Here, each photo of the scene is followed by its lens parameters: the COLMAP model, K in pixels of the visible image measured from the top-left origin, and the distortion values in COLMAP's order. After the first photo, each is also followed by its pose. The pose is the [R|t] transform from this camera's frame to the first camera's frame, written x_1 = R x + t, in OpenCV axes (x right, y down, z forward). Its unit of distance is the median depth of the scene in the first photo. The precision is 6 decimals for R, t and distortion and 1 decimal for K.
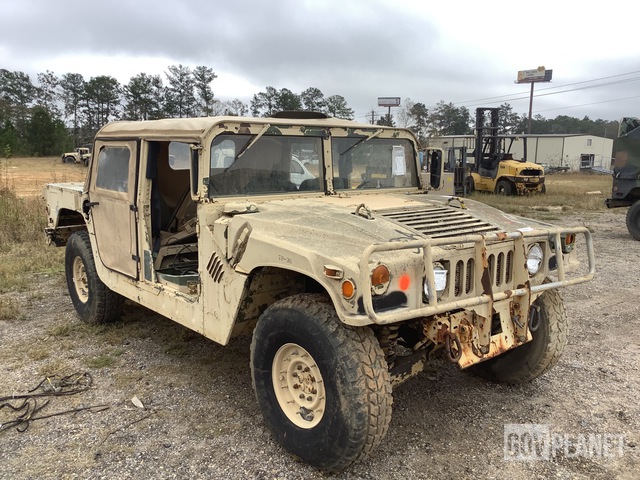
lens RADIAL K [[544.0, 0, 320.0], [0, 544.0, 240.0], [0, 0, 1]] dist [-0.000885, -0.002718]
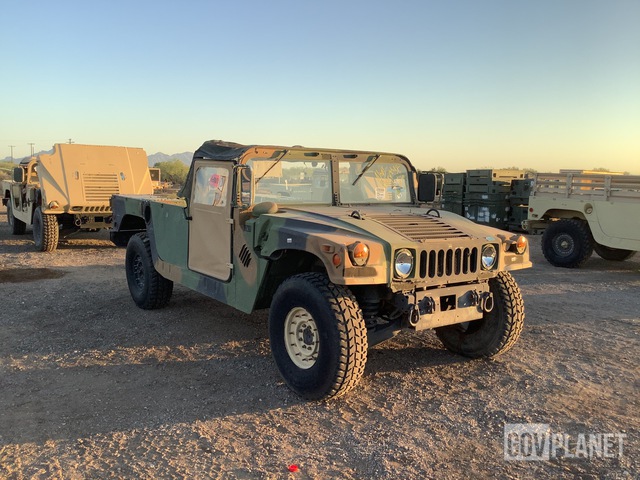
lens RADIAL K [[562.6, 0, 320.0], [0, 562.6, 240.0], [0, 0, 1]] dist [-0.005001, -0.001353]
pose [[0.996716, 0.029229, -0.075519, 0.091481], [-0.033162, 0.998129, -0.051363, 0.078946], [0.073876, 0.053698, 0.995821, -0.356538]]
